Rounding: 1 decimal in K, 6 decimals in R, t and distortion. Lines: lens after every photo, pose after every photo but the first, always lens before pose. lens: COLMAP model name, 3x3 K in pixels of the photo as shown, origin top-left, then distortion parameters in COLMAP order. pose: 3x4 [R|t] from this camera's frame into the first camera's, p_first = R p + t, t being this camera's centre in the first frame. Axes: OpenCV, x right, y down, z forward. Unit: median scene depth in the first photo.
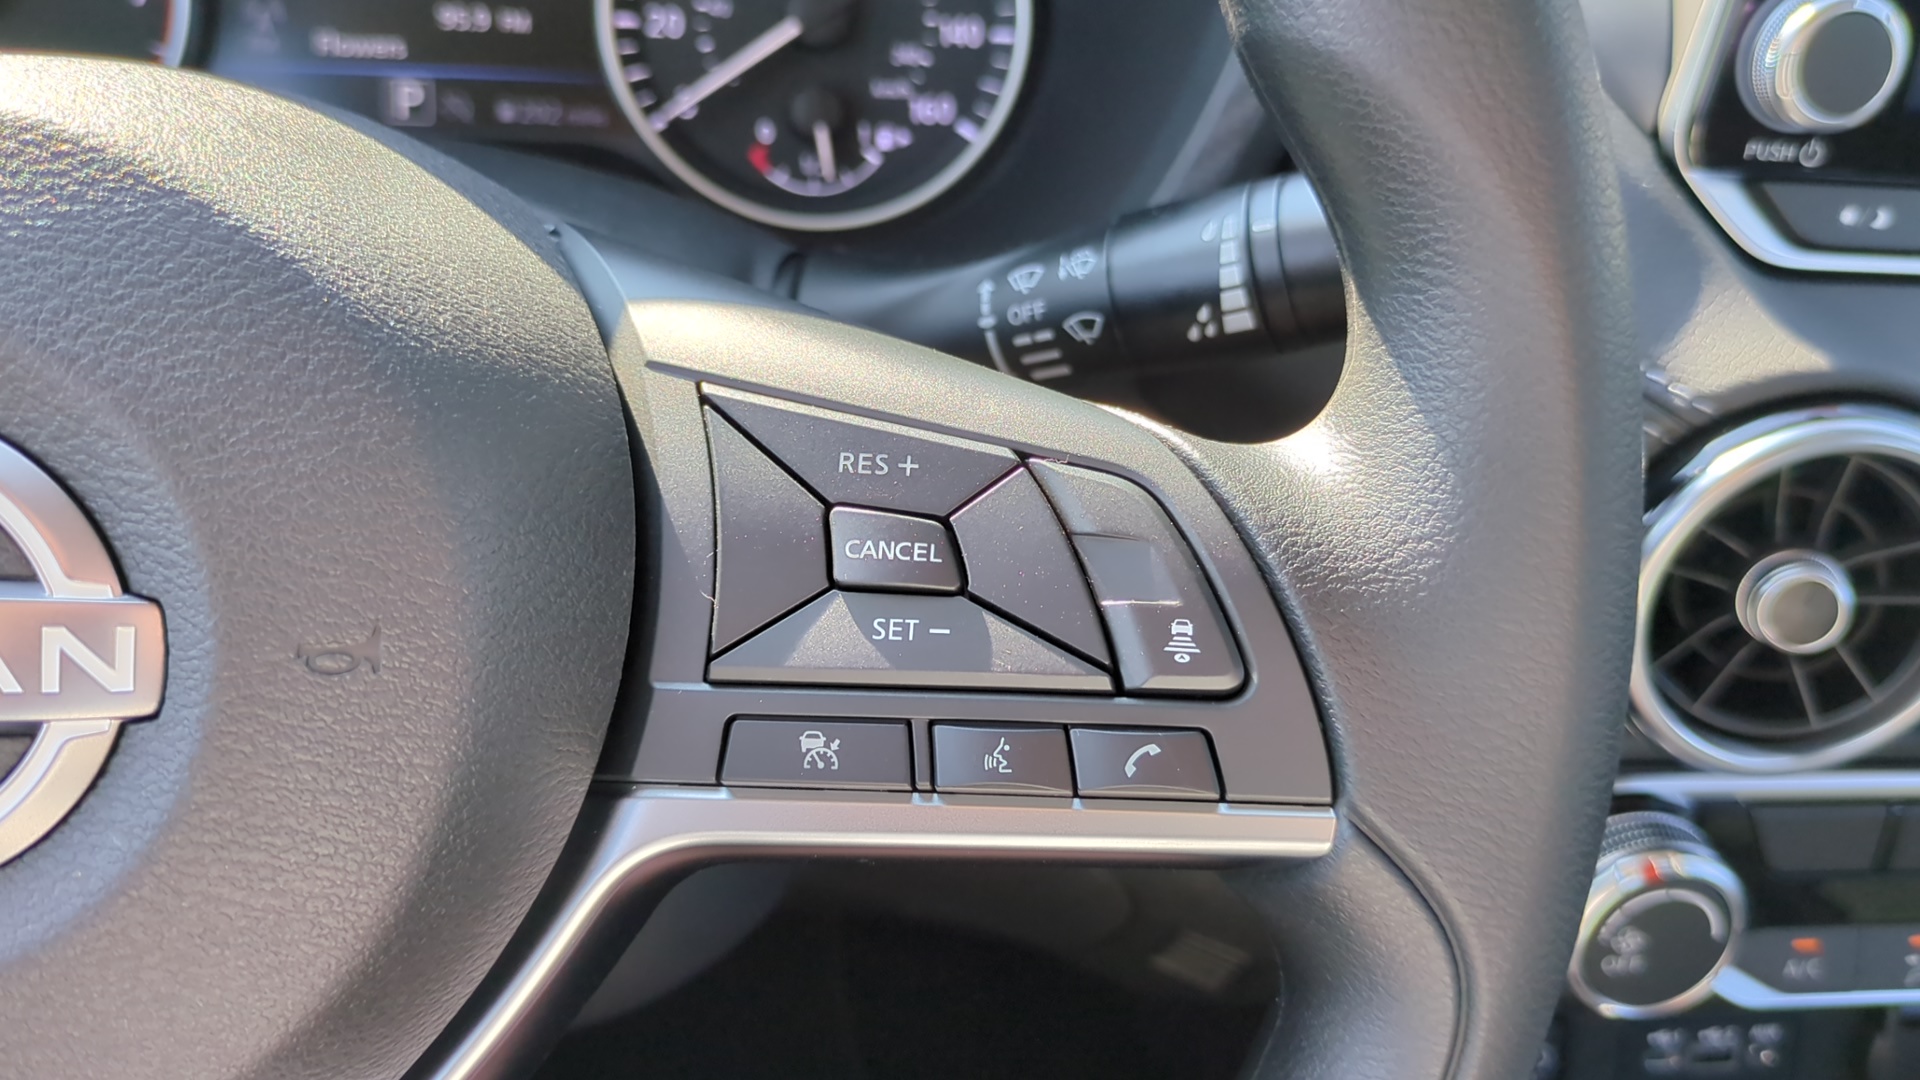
lens RADIAL K [[1720.3, 0, 960.0], [0, 1720.3, 540.0], [0, 0, 1]] dist [0.010980, -0.017448]
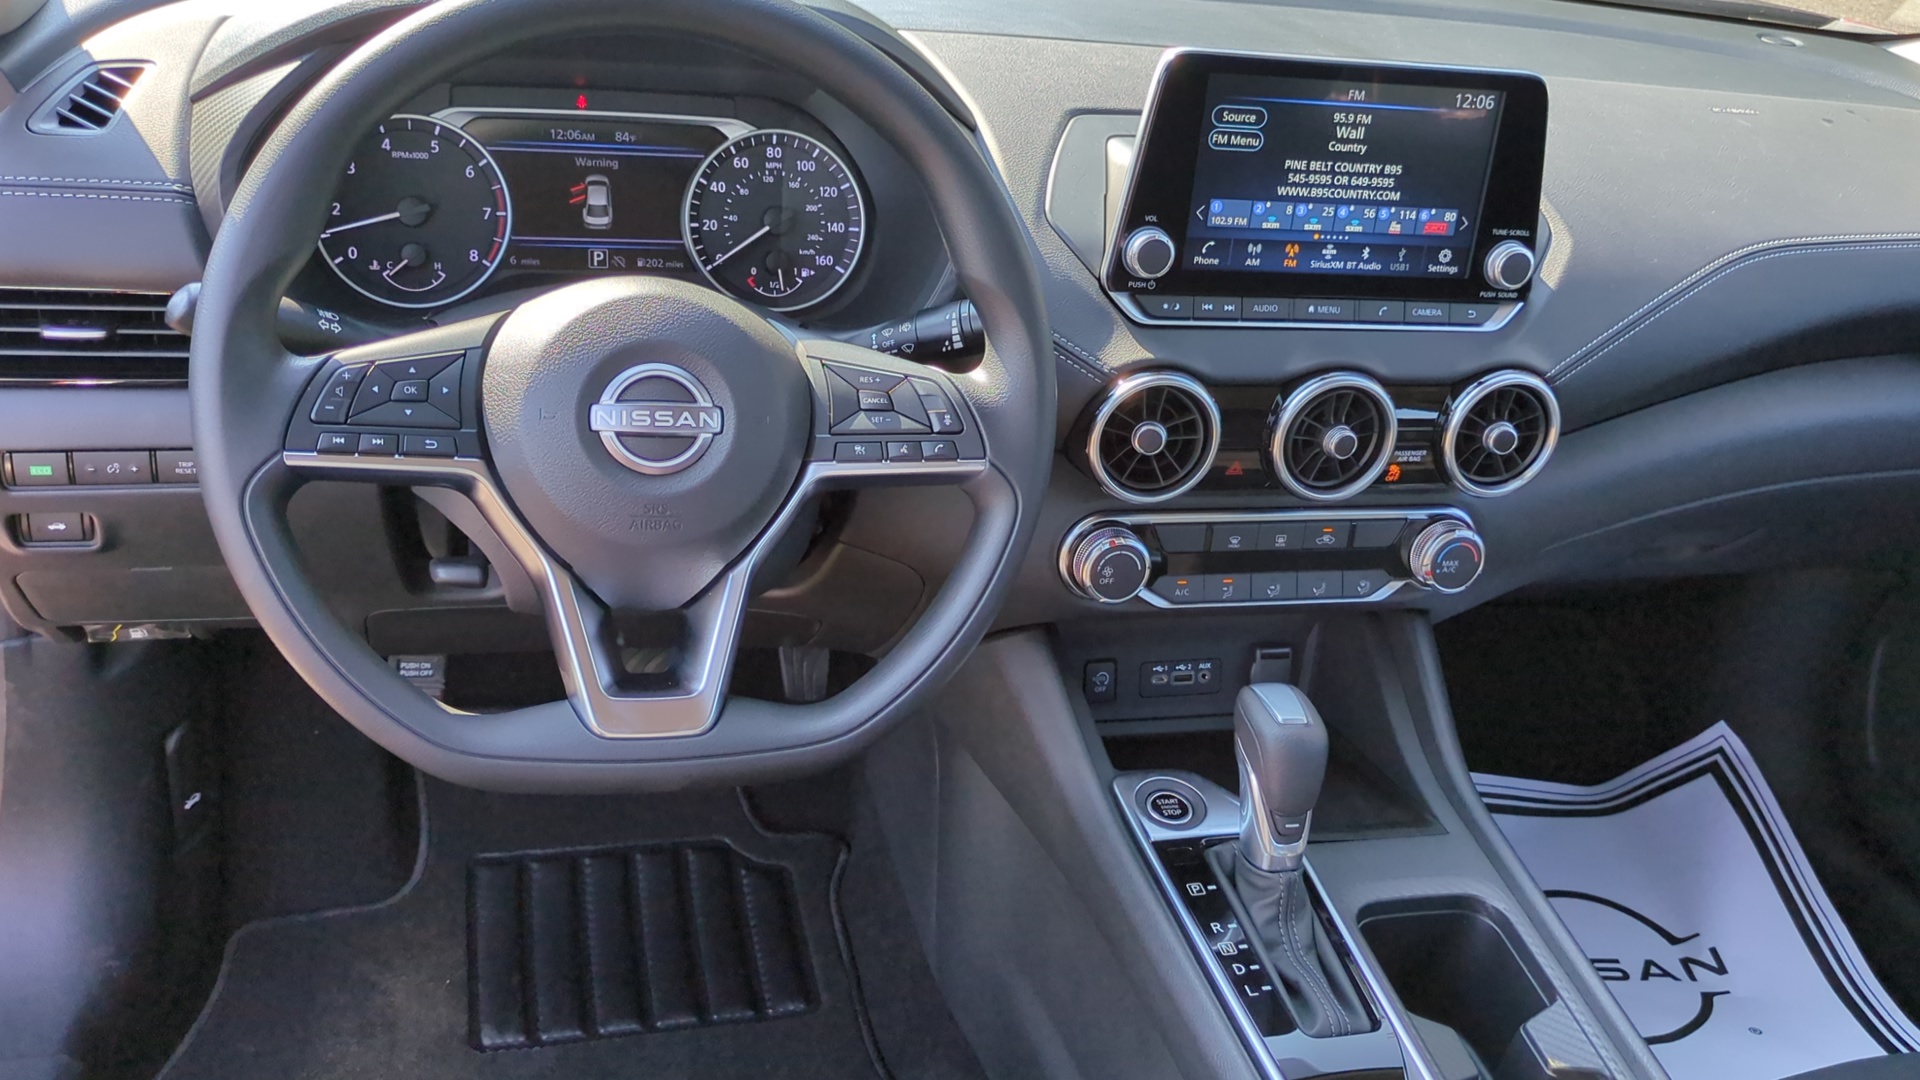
lens RADIAL K [[1720.3, 0, 960.0], [0, 1720.3, 540.0], [0, 0, 1]] dist [0.010980, -0.017448]
pose [[0.987187, -0.033125, 0.156094, -0.293488], [0.037784, 0.998922, -0.026975, 0.273281], [-0.155032, 0.032527, 0.987374, -1.821809]]
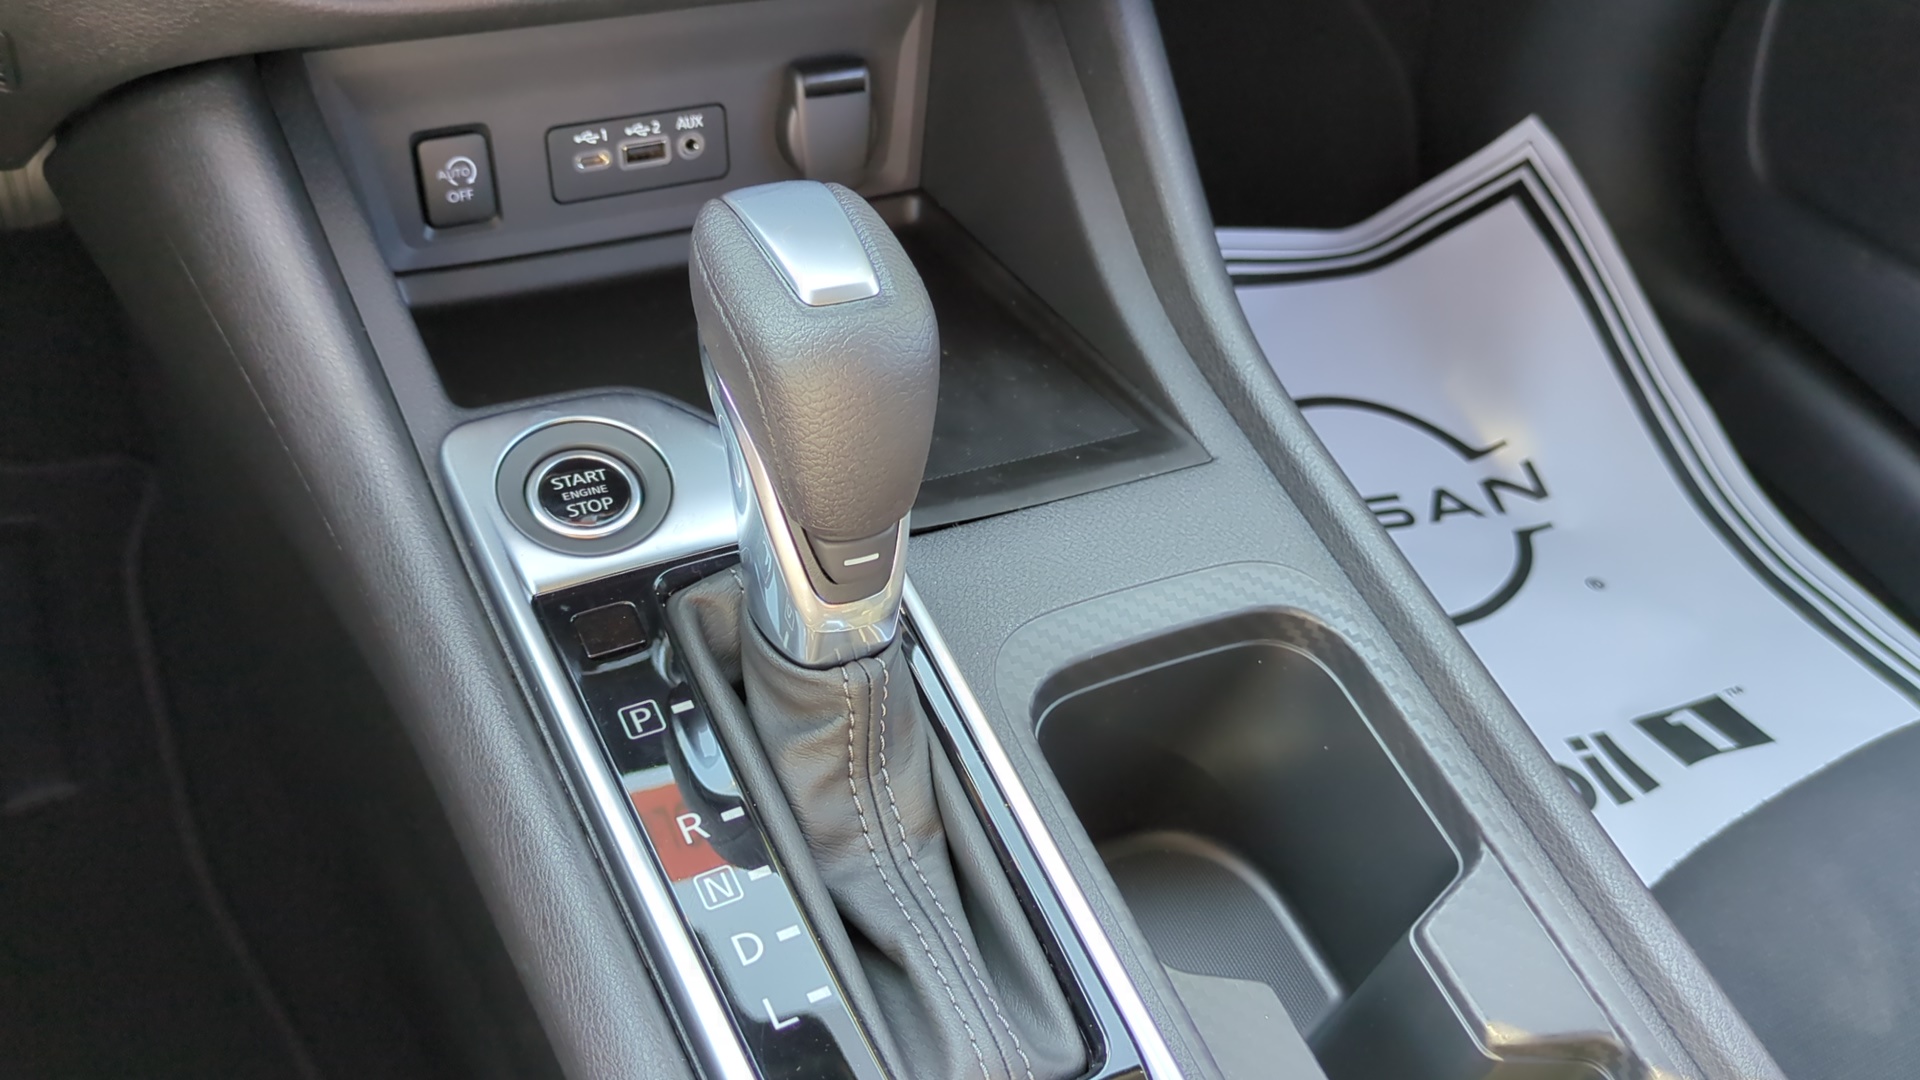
lens RADIAL K [[1720.3, 0, 960.0], [0, 1720.3, 540.0], [0, 0, 1]] dist [0.010980, -0.017448]
pose [[0.930084, -0.206016, 0.304139, 0.394685], [0.105357, 0.942754, 0.316408, 0.336477], [-0.351914, -0.262243, 0.898546, -0.110431]]
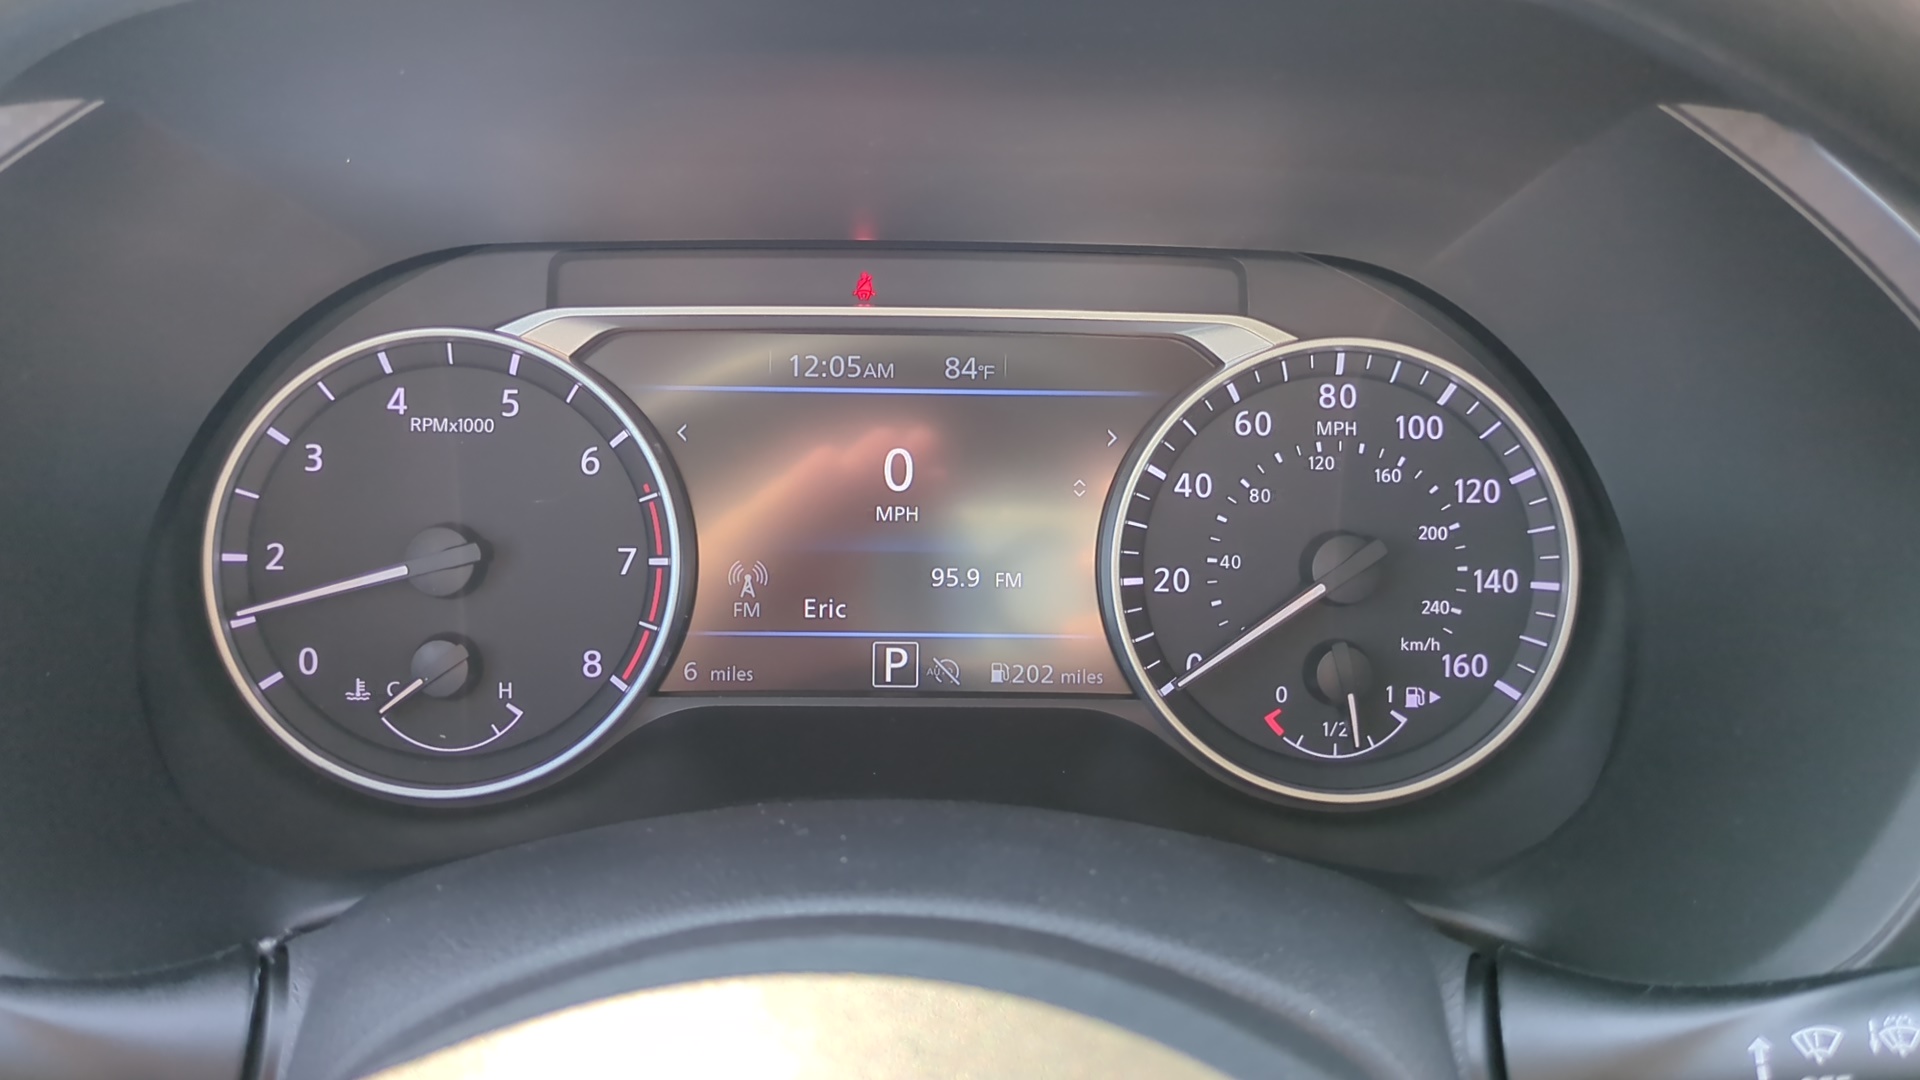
lens RADIAL K [[1720.4, 0, 956.9], [0, 1720.4, 534.9], [0, 0, 1]] dist [0.005909, -0.011844]
pose [[0.994396, -0.014266, -0.104755, -0.258134], [-0.003178, 0.986371, -0.164503, -0.235914], [0.105674, 0.163914, 0.980798, 0.114091]]
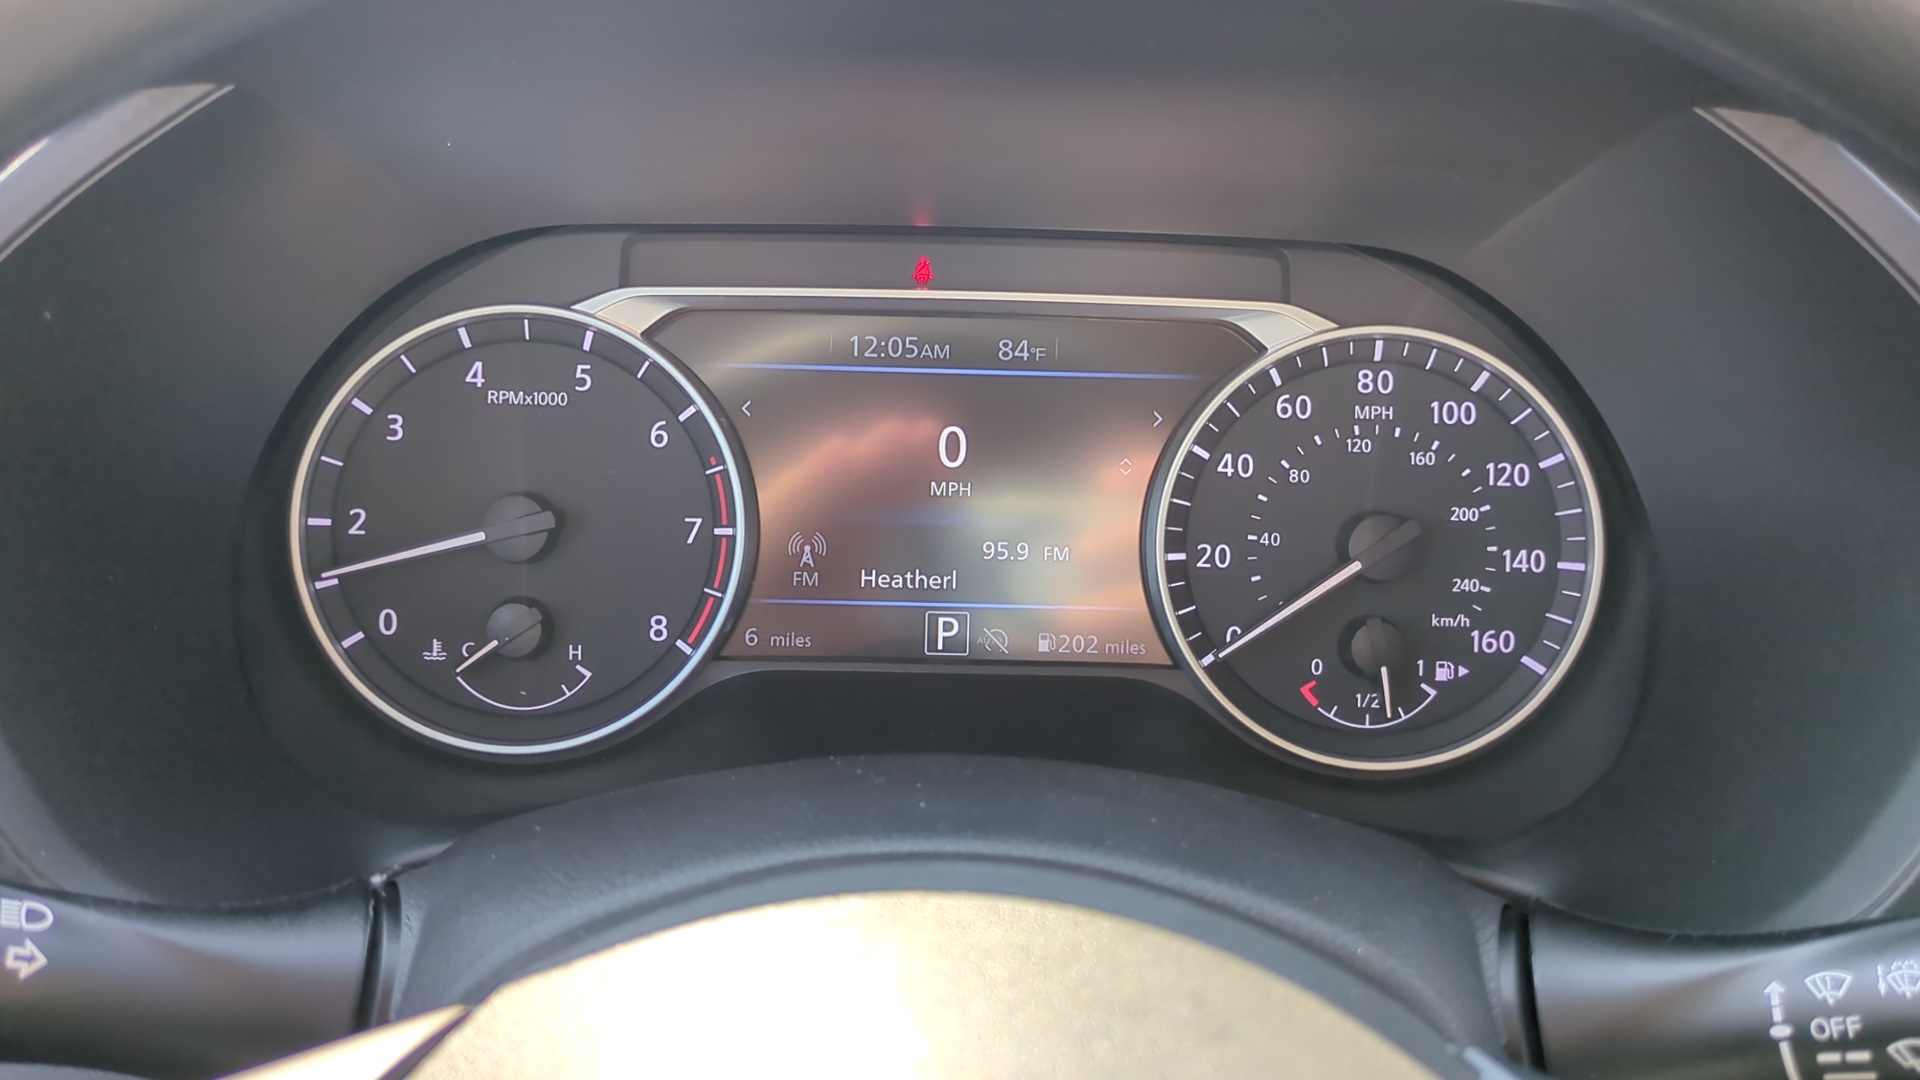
lens RADIAL K [[1720.3, 0, 960.0], [0, 1720.3, 540.0], [0, 0, 1]] dist [0.010980, -0.017448]
pose [[0.994233, 0.000387, -0.107243, -0.285653], [-0.016955, 0.987985, -0.153615, -0.217504], [0.105895, 0.154548, 0.982294, 0.056220]]
